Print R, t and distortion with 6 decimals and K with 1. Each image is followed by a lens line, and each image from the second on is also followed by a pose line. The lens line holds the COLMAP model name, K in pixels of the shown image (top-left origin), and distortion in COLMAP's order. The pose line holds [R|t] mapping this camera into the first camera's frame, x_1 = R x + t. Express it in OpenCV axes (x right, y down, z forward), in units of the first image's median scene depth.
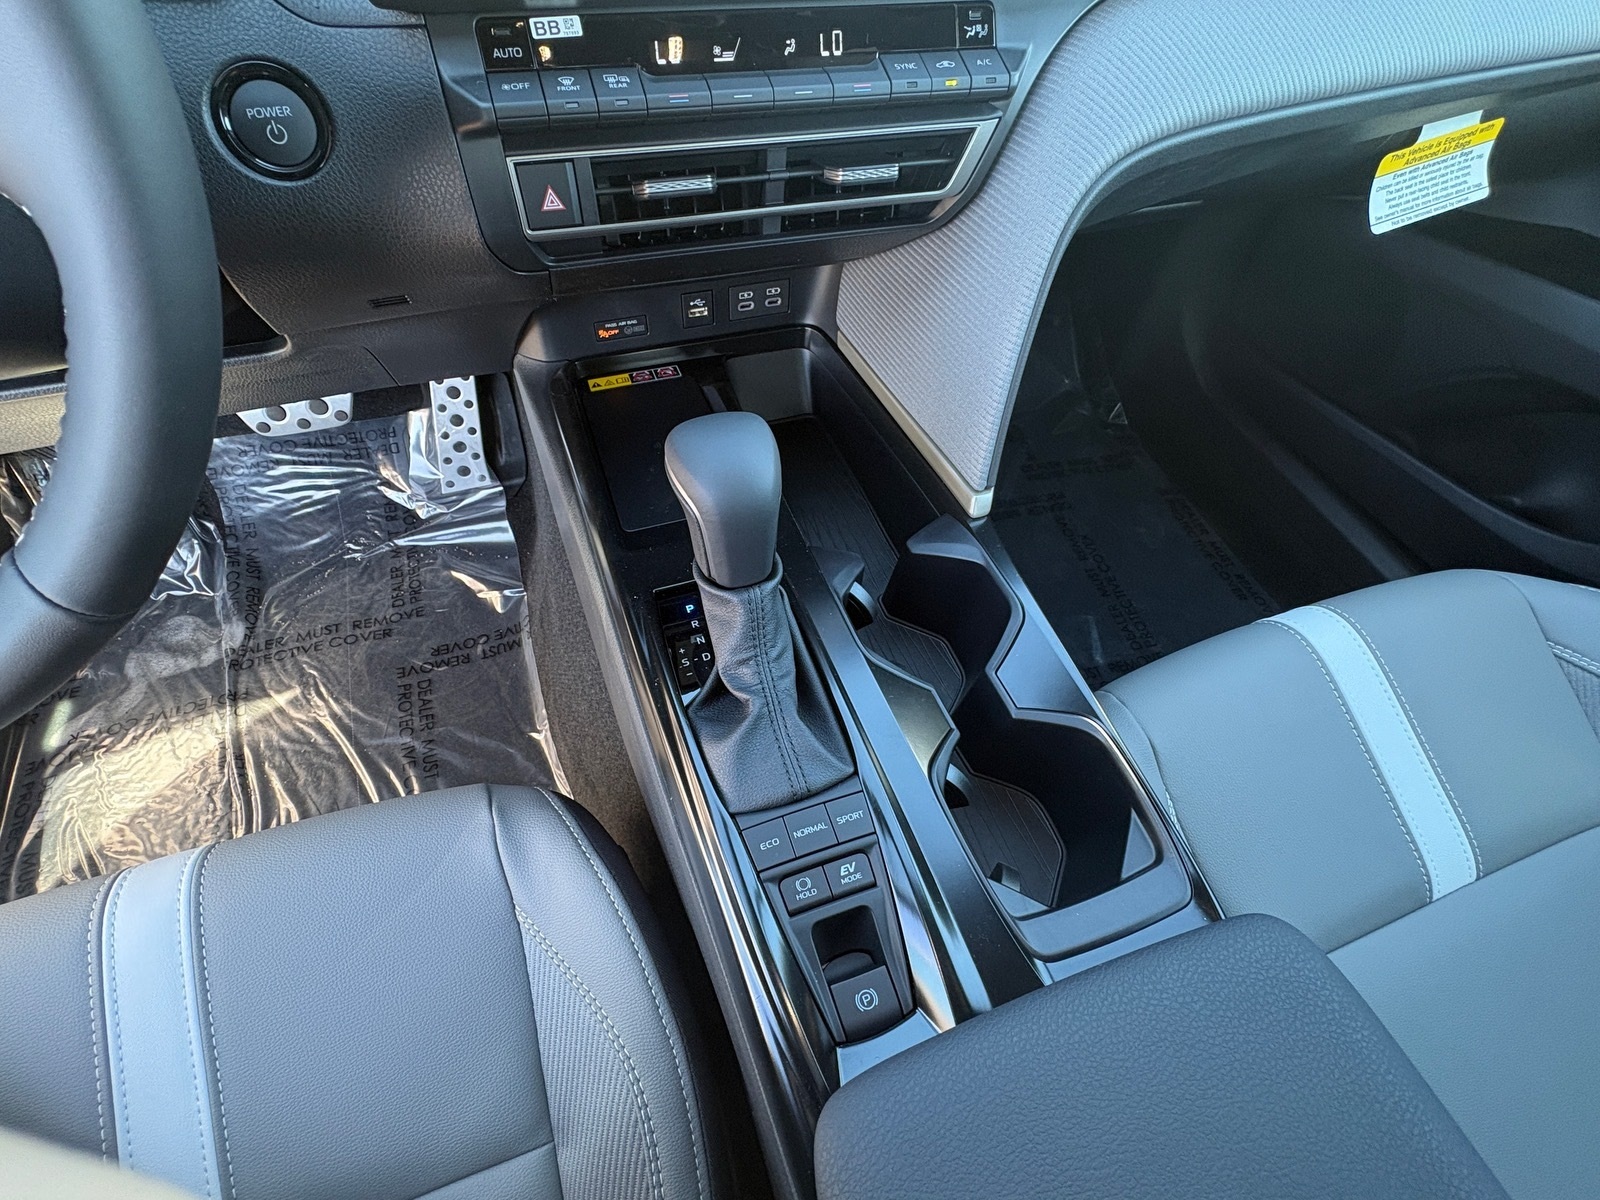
lens RADIAL K [[728.8, 0, 800.0], [0, 728.8, 600.0], [0, 0, 1]] dist [-0.000347, -0.000448]
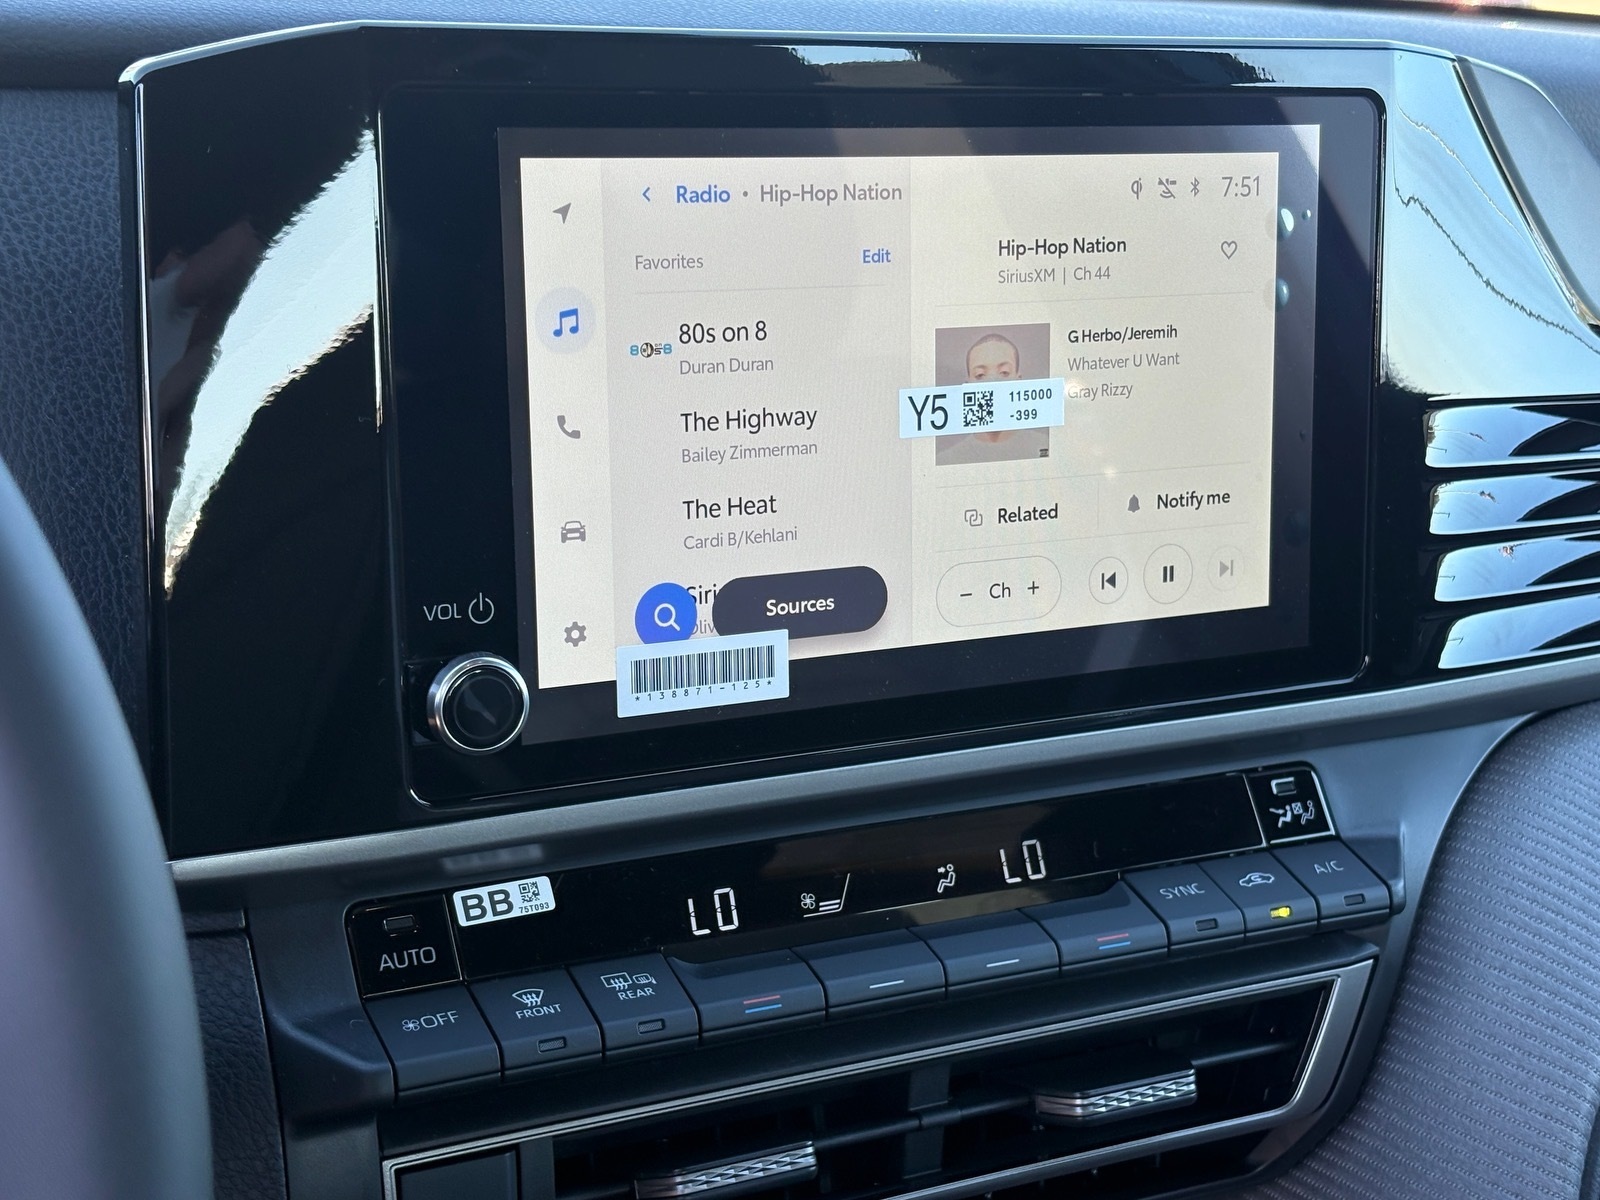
lens RADIAL K [[2391.5, 0, 803.4], [0, 2391.5, 624.6], [0, 0, 1]] dist [0.145905, -0.081154]
pose [[0.984472, -0.063356, 0.163709, -0.326246], [0.150006, 0.788016, -0.597100, 0.032058], [-0.091175, 0.612386, 0.785284, -0.303950]]
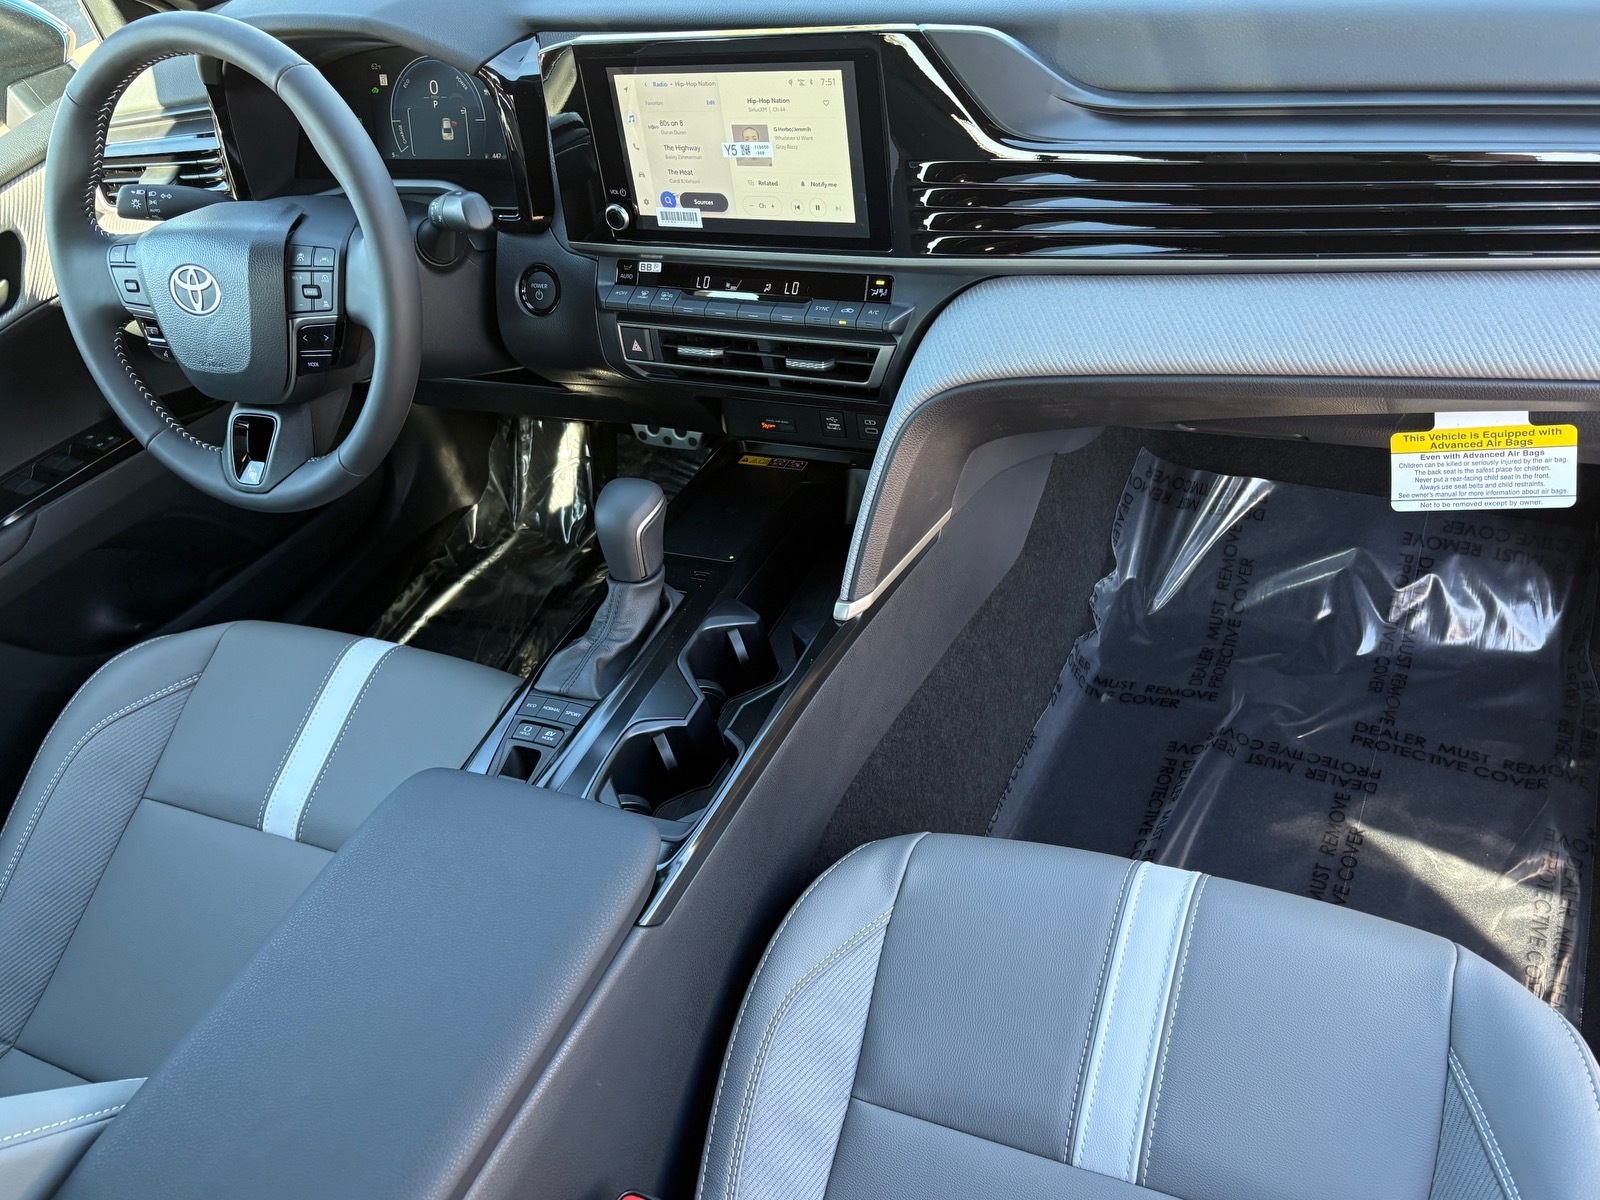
lens RADIAL K [[1302.2, 0, 800.0], [0, 1302.2, 600.0], [0, 0, 1]] dist [0.008397, 0.009238]
pose [[0.703341, 0.303548, -0.642783, 1.954194], [-0.423282, 0.905296, -0.035644, -0.049092], [0.571090, 0.297148, 0.765219, -0.904237]]
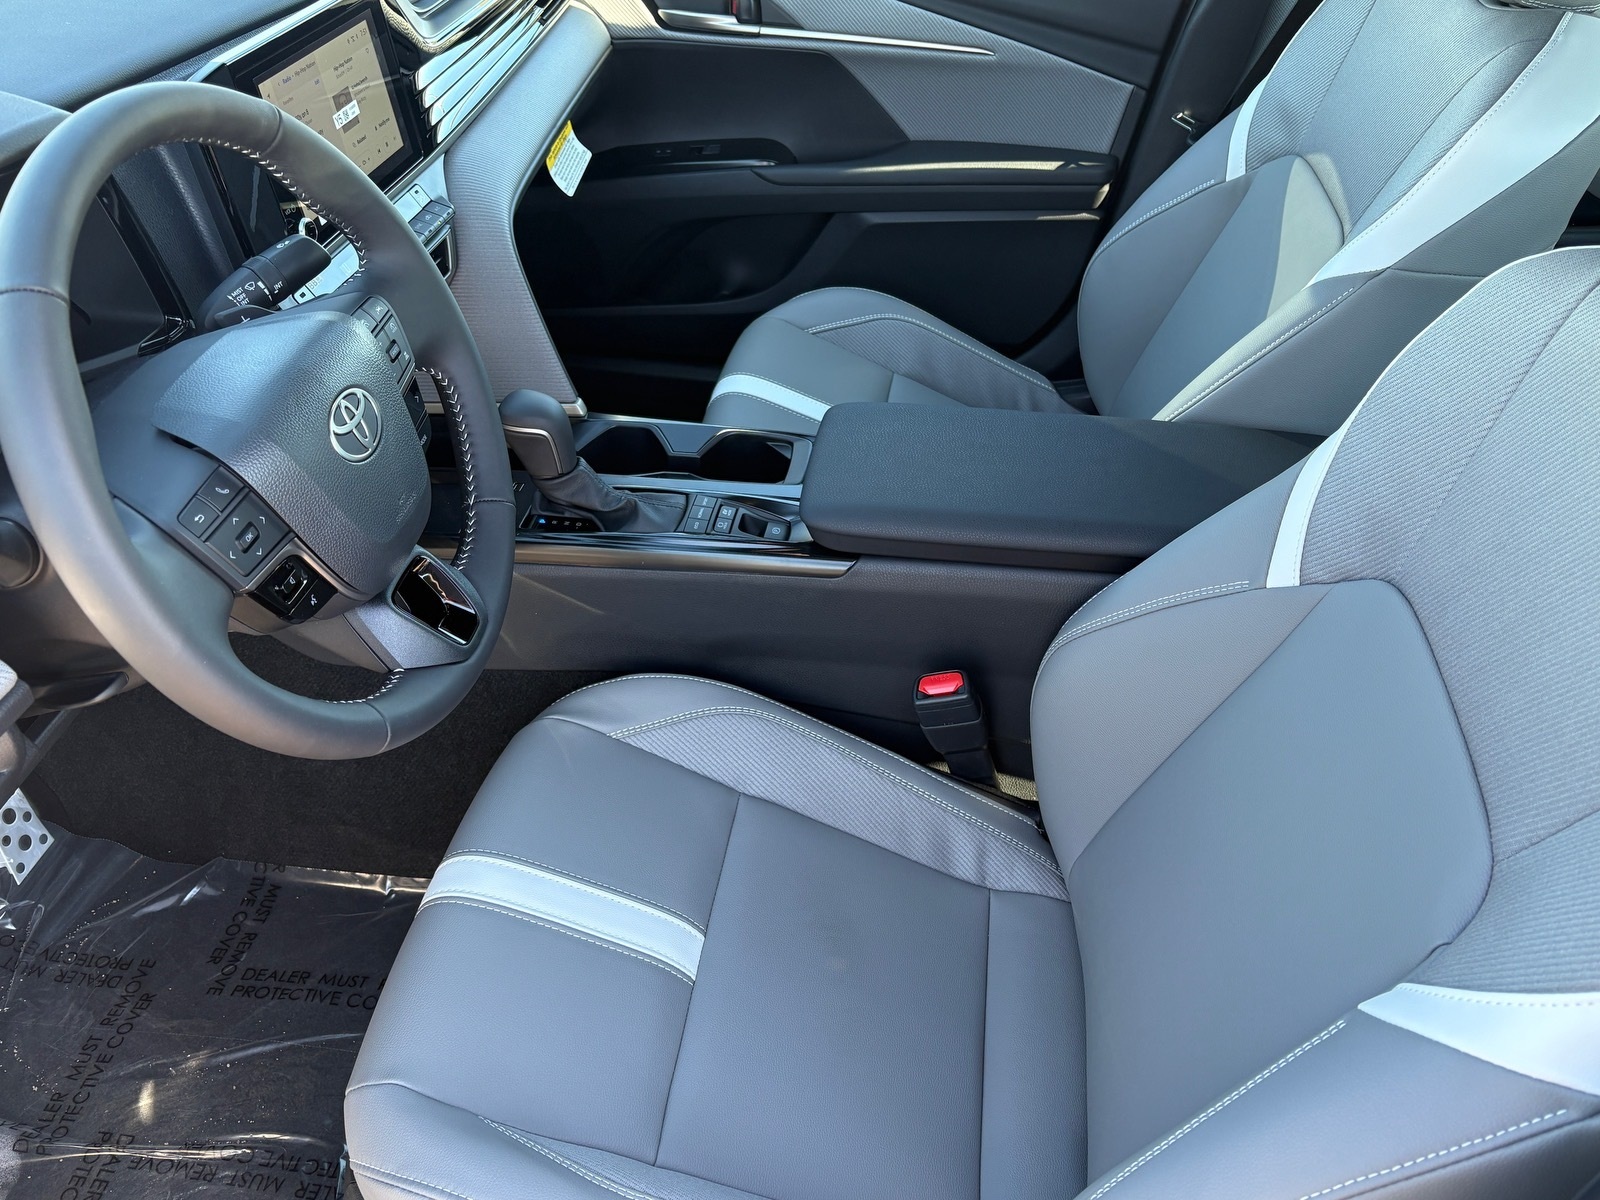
lens RADIAL K [[1282.4, 0, 800.0], [0, 1282.4, 600.0], [0, 0, 1]] dist [0.027417, -0.007832]
pose [[0.465930, -0.587394, 0.661723, -2.018028], [0.725699, 0.681558, 0.094024, 0.298722], [-0.506232, 0.436403, 0.743829, -1.439999]]
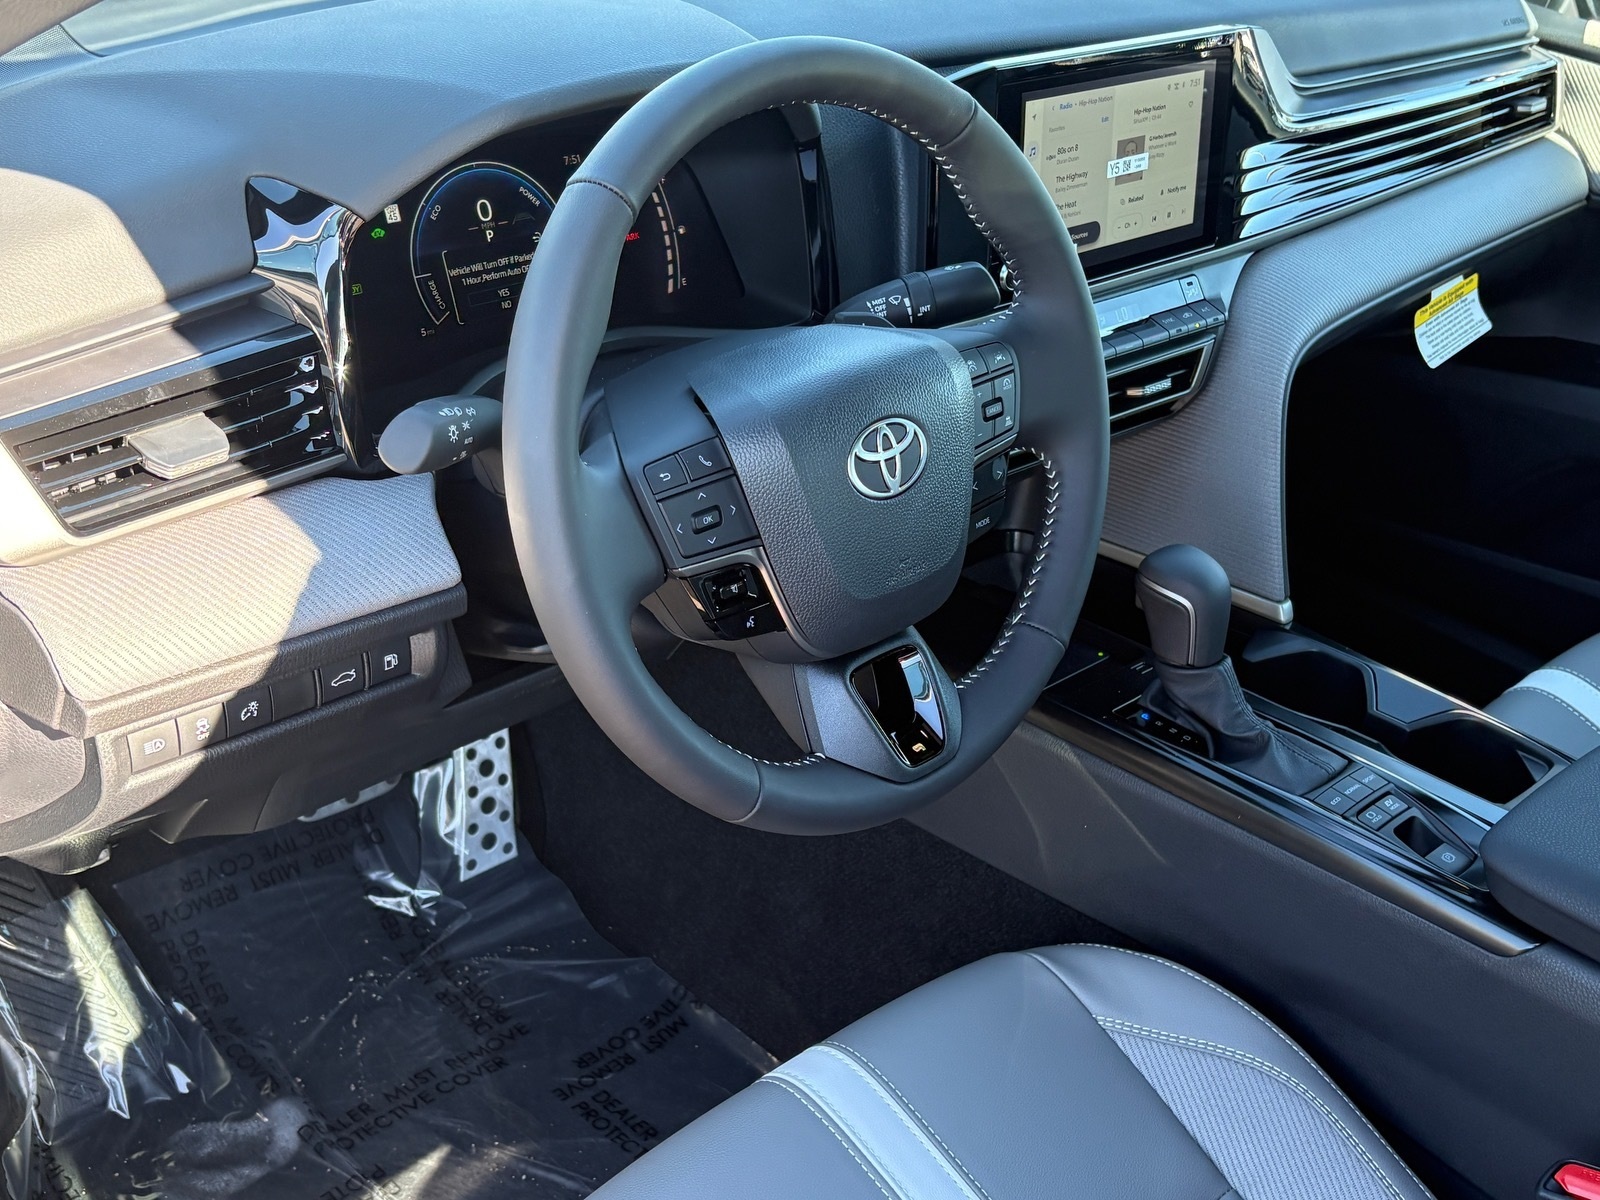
lens RADIAL K [[1824.3, 0, 796.1], [0, 1824.3, 608.6], [0, 0, 1]] dist [0.214367, -0.856792]
pose [[0.912501, -0.193360, 0.360491, -1.866584], [0.318964, 0.888073, -0.331040, 0.722644], [-0.256133, 0.417058, 0.872043, -1.689655]]
